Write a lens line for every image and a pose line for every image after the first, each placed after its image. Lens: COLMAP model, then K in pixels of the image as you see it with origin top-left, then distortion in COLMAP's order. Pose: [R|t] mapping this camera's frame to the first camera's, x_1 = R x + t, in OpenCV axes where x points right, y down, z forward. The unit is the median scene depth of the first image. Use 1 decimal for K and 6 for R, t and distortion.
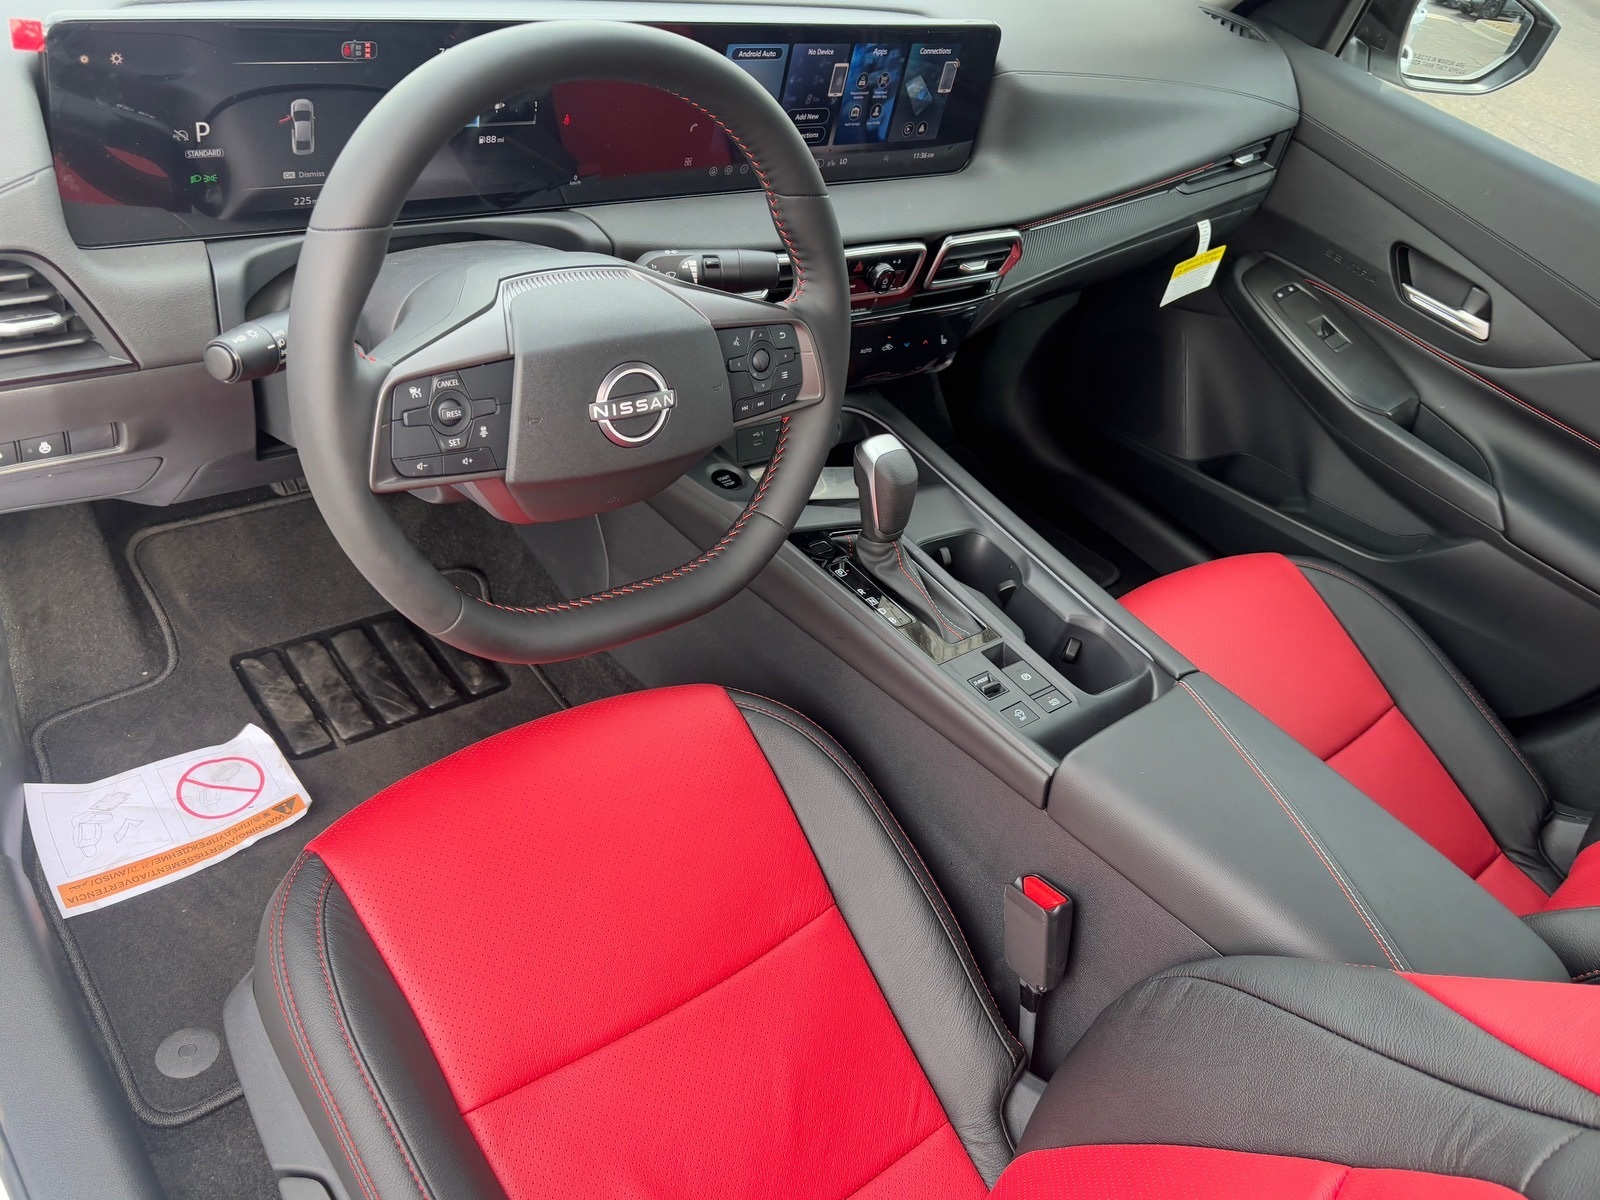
lens RADIAL K [[1300.5, 0, 799.7], [0, 1300.5, 603.9], [0, 0, 1]] dist [0.033770, -0.014661]
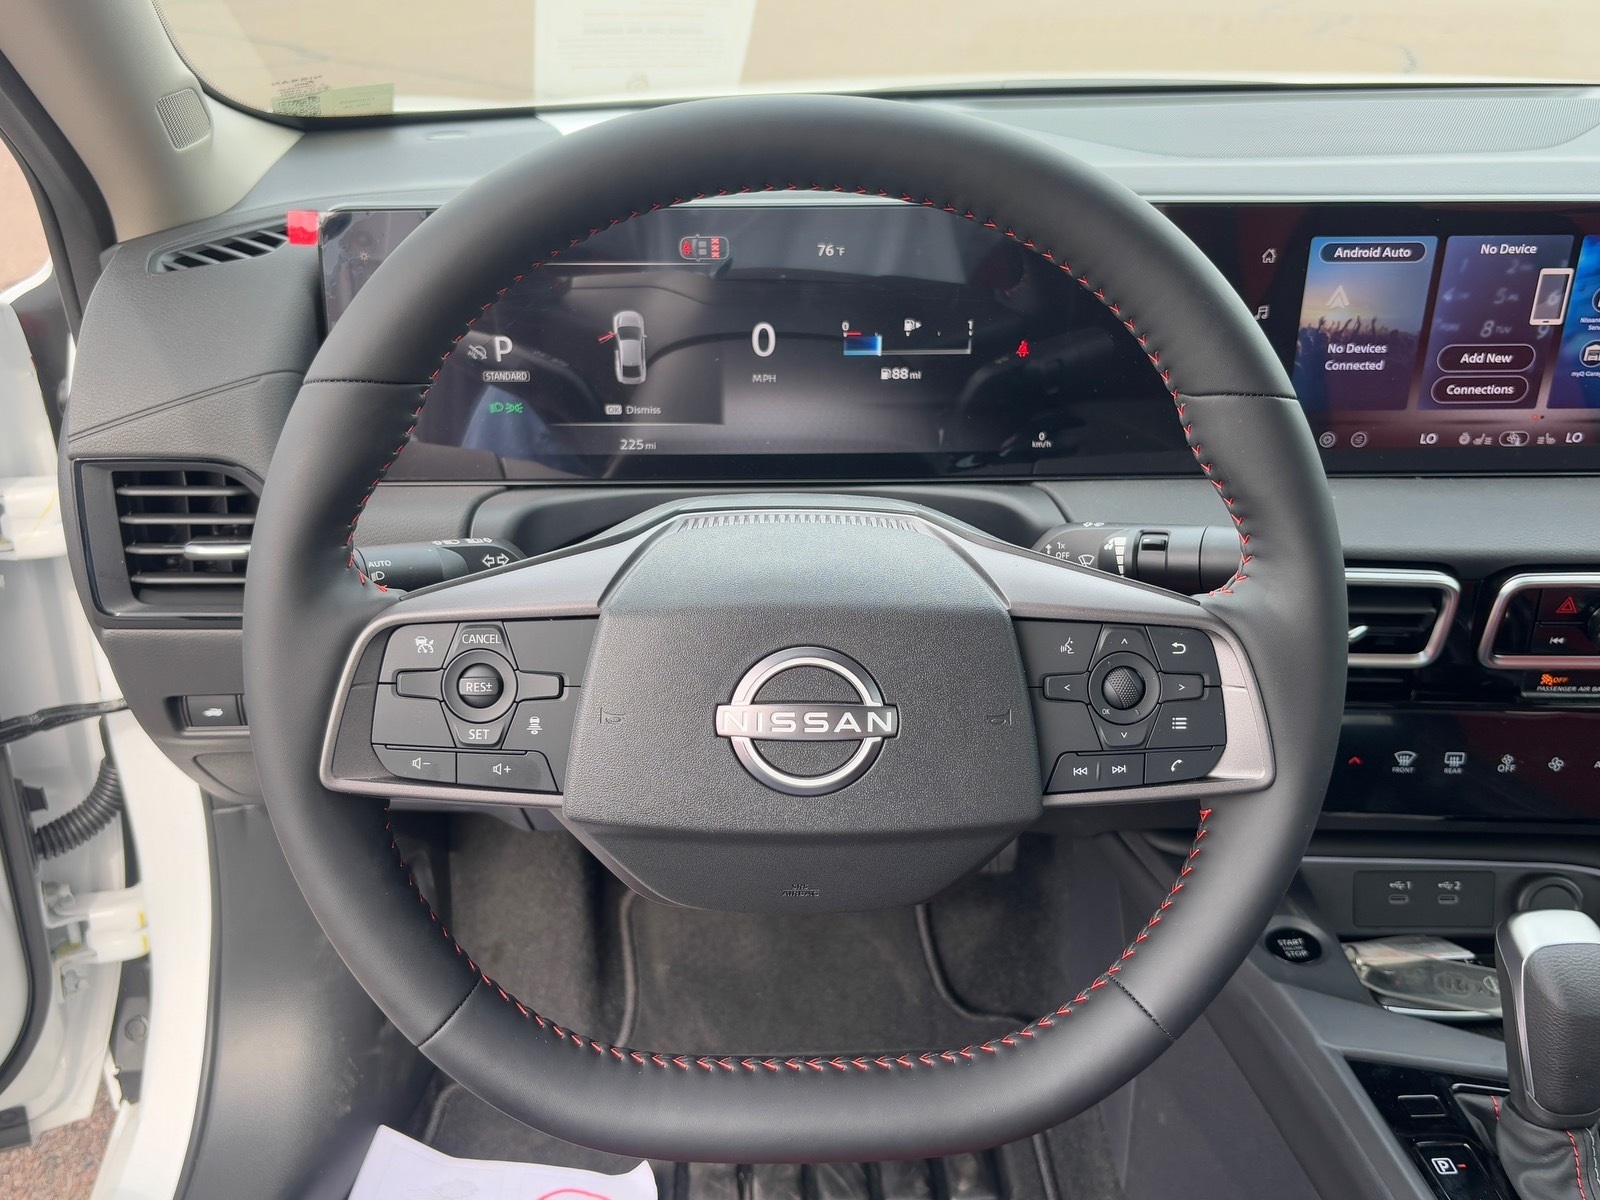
lens RADIAL K [[1459.2, 0, 796.5], [0, 1459.2, 626.5], [0, 0, 1]] dist [0.024511, 0.000000]
pose [[0.784267, 0.059813, -0.617533, 0.180804], [-0.242183, 0.945891, -0.215955, -0.038784], [0.571202, 0.318923, 0.756318, 0.361308]]
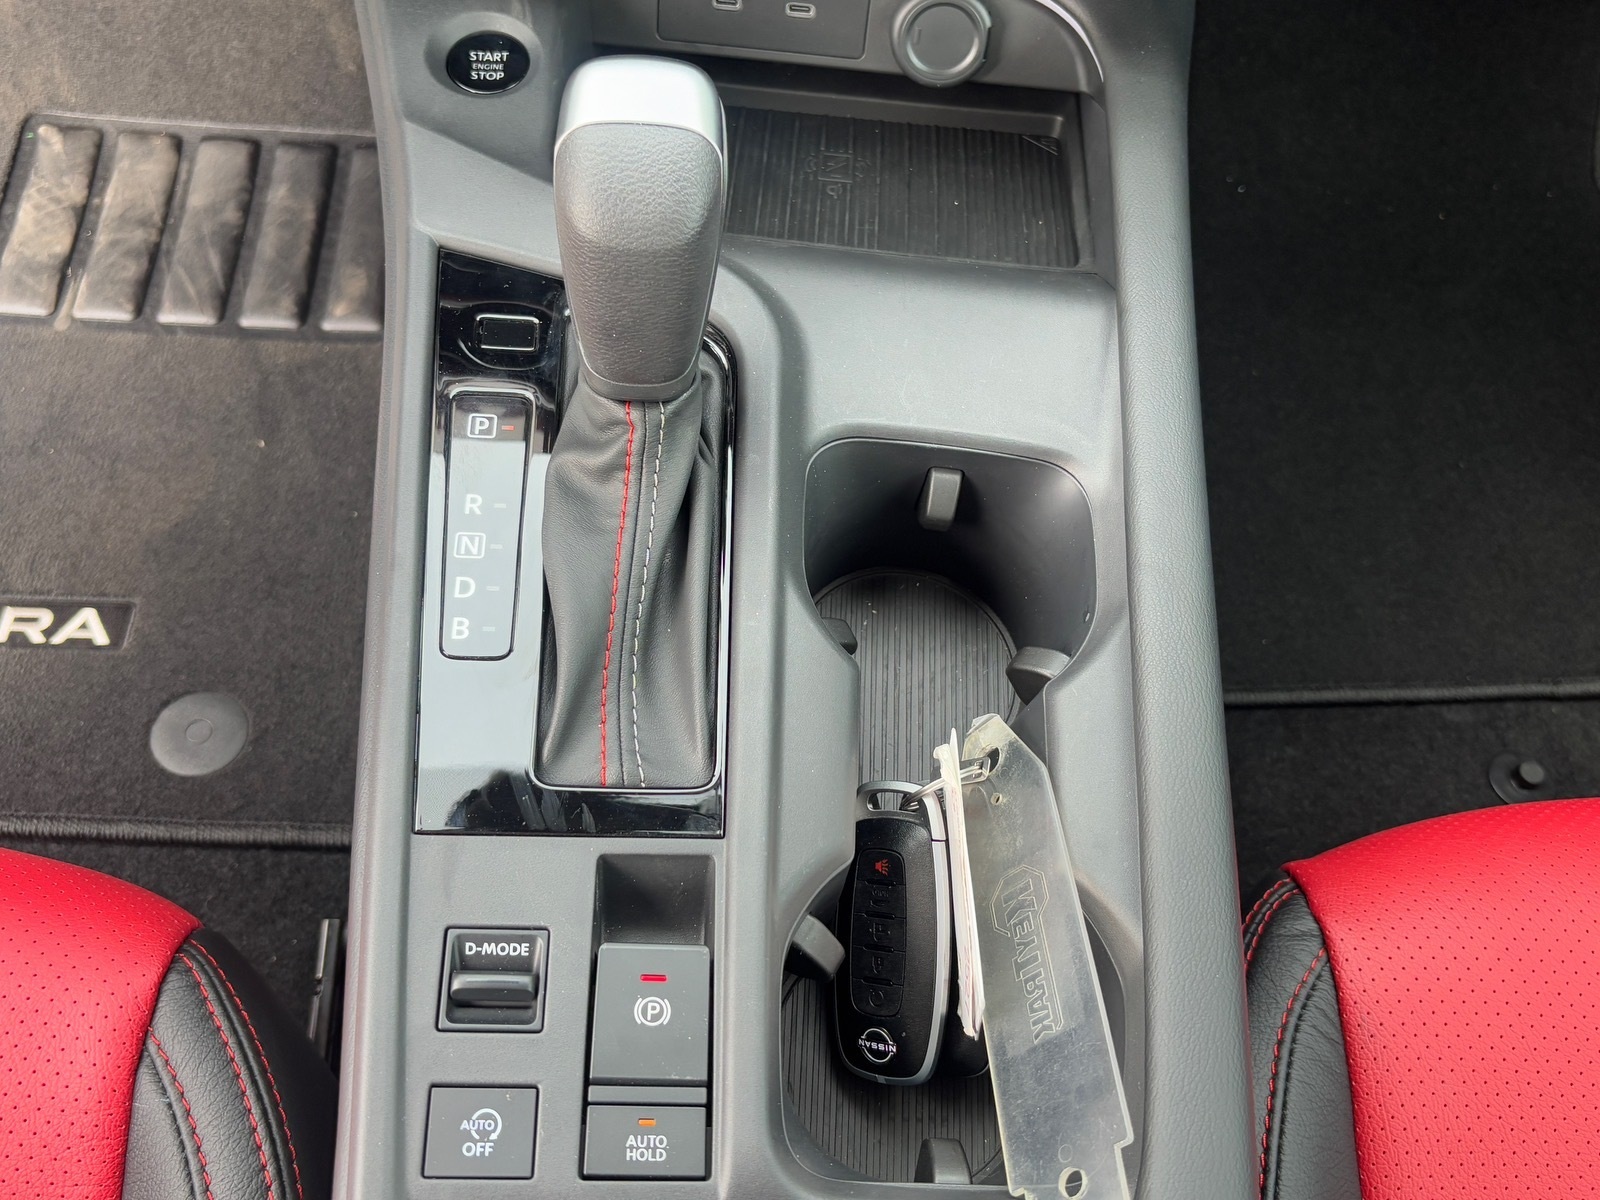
lens RADIAL K [[1518.6, 0, 765.6], [0, 1518.6, 600.4], [0, 0, 1]] dist [0.018951, 0.000000]
pose [[0.765443, 0.468997, -0.440612, 0.296199], [-0.332371, 0.874446, 0.353375, -0.154855], [0.551023, -0.124041, 0.825219, 0.721709]]
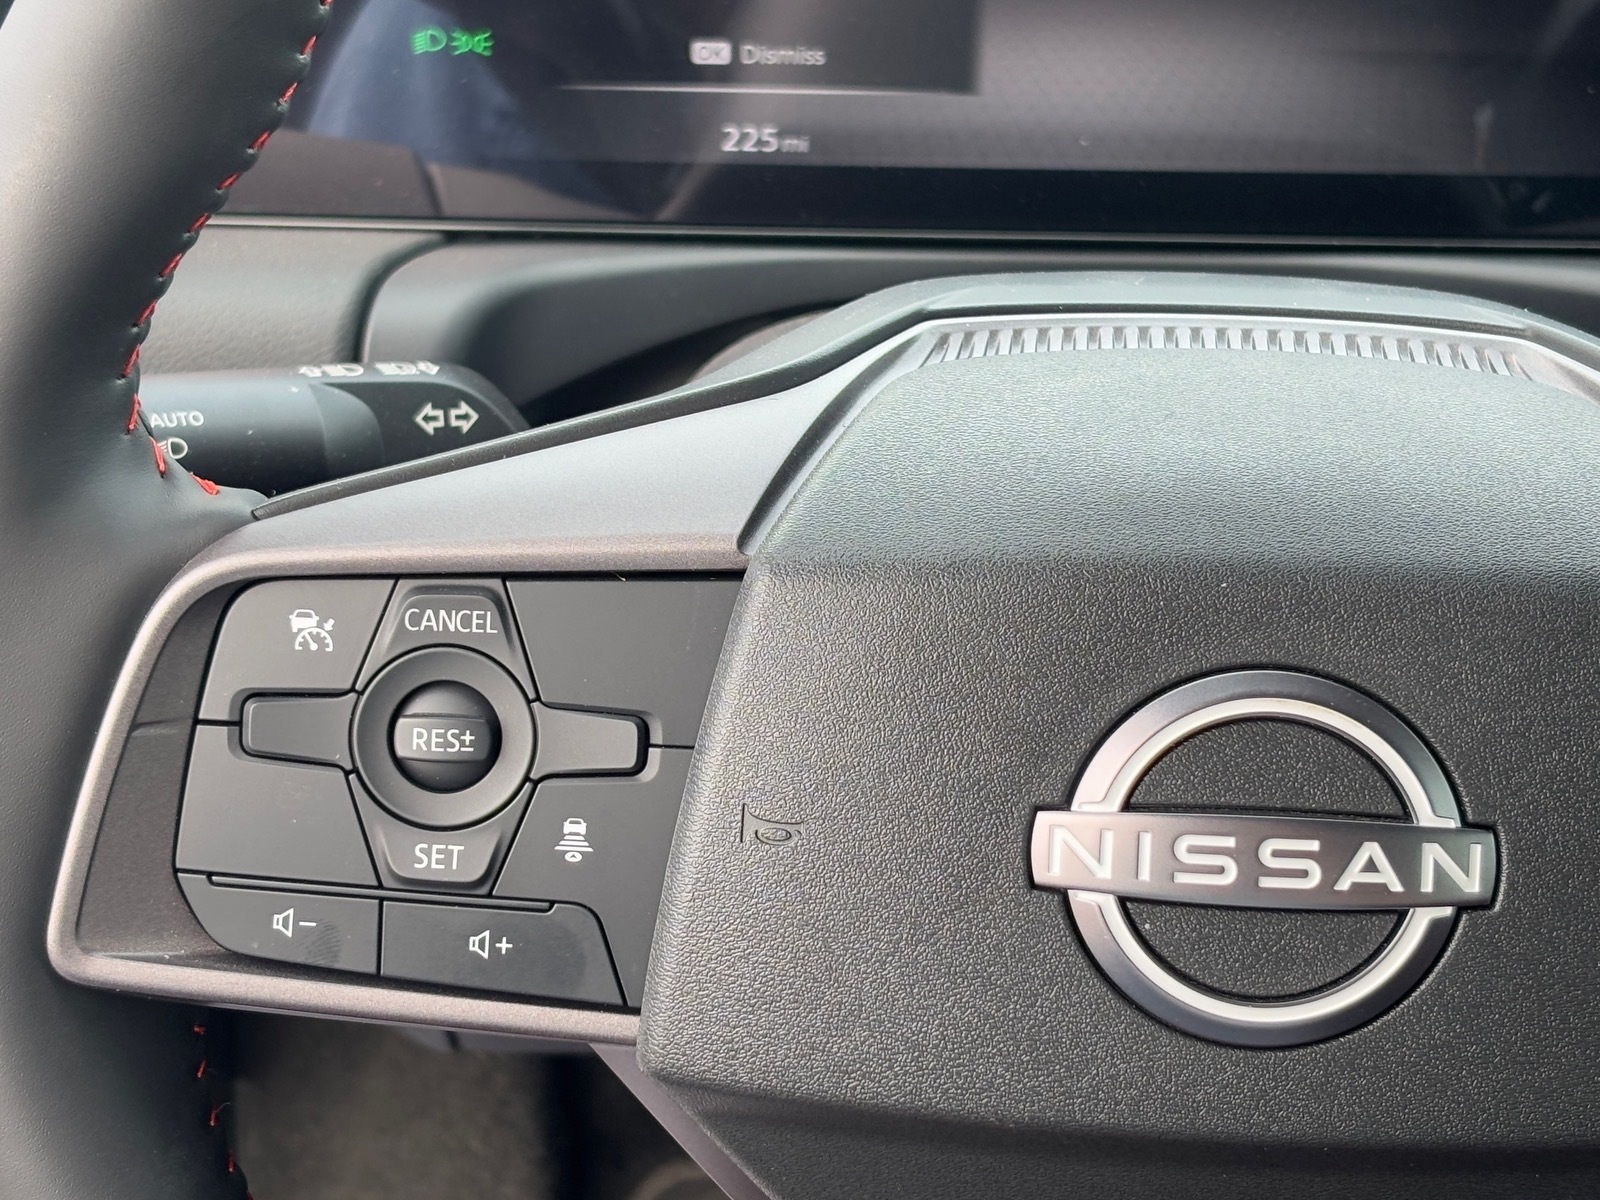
lens RADIAL K [[3316.3, 0, 749.9], [0, 3316.3, 654.1], [0, 0, 1]] dist [0.122114, 0.000000]
pose [[0.743048, 0.104850, -0.660974, 0.126901], [-0.285790, 0.942781, -0.171723, -0.044878], [0.605148, 0.316498, 0.730496, 0.370335]]
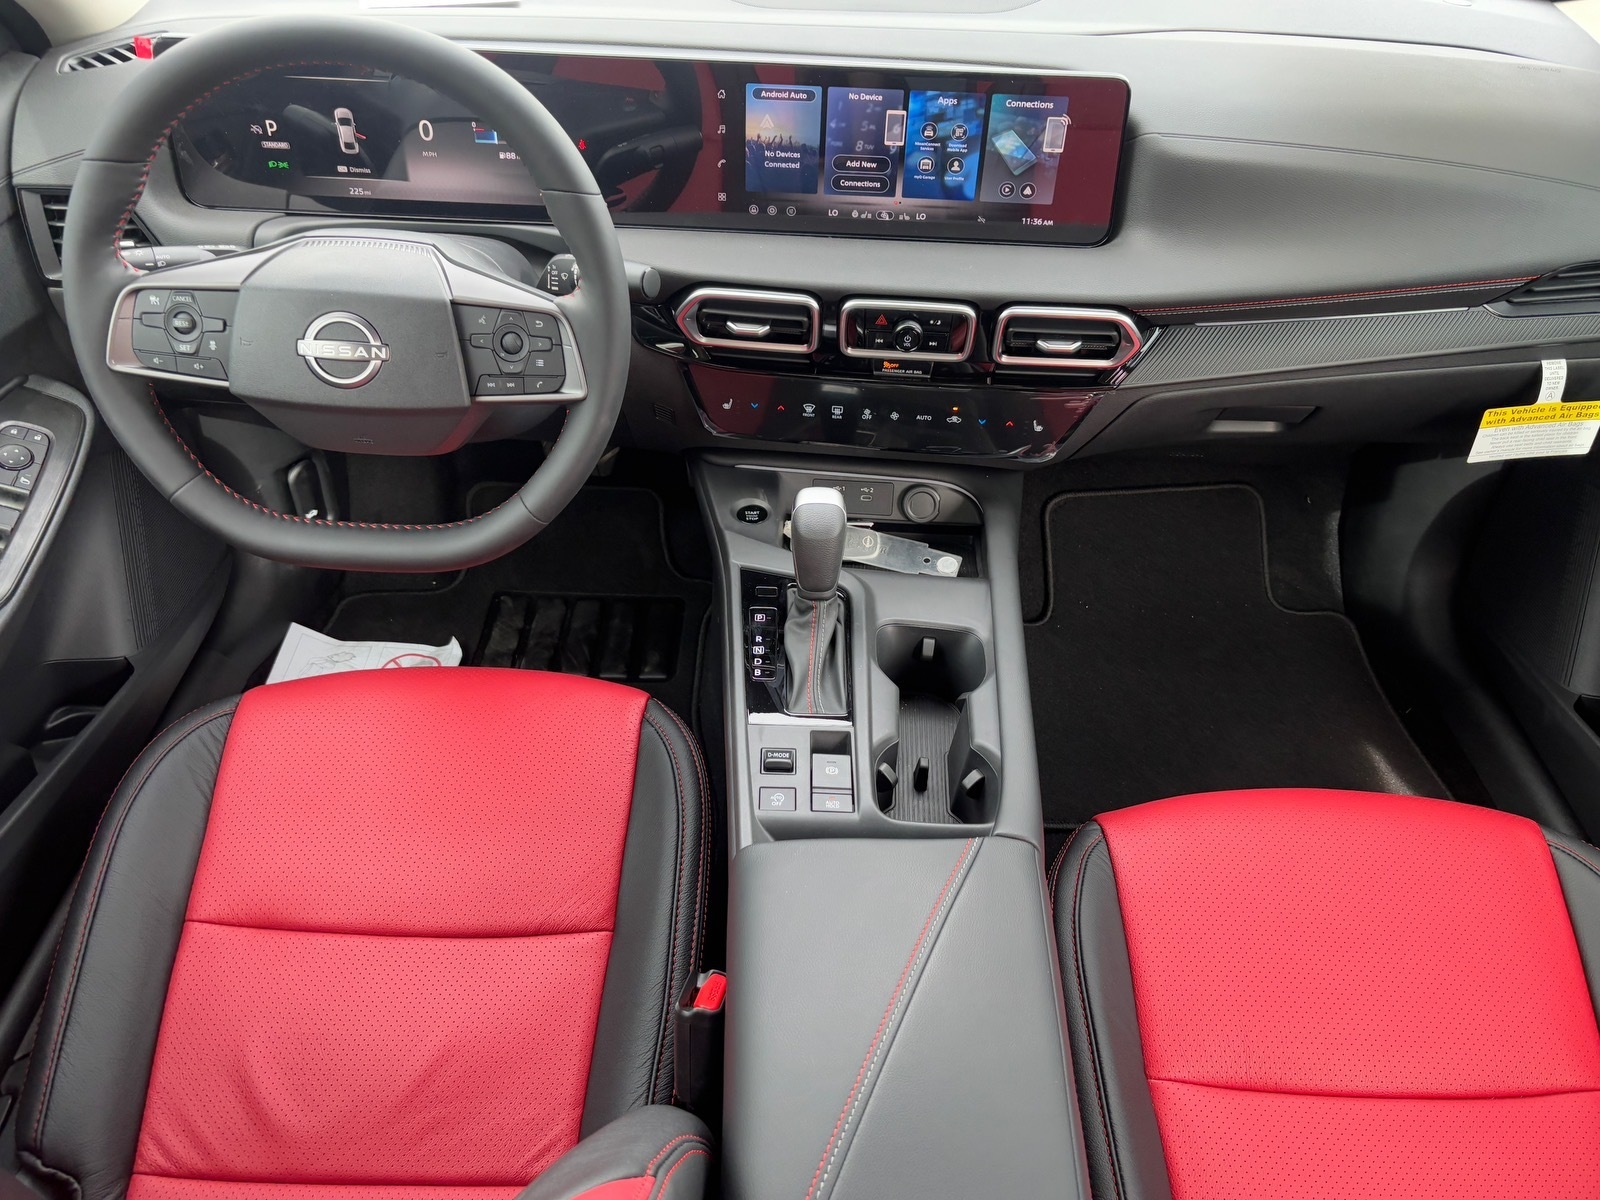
lens RADIAL K [[1219.6, 0, 789.9], [0, 1219.6, 608.9], [0, 0, 1]] dist [0.040313, -0.039792]
pose [[0.752432, 0.241689, -0.612726, 0.618619], [-0.300463, 0.953766, 0.007241, -0.044671], [0.586147, 0.178653, 0.790262, 0.302624]]
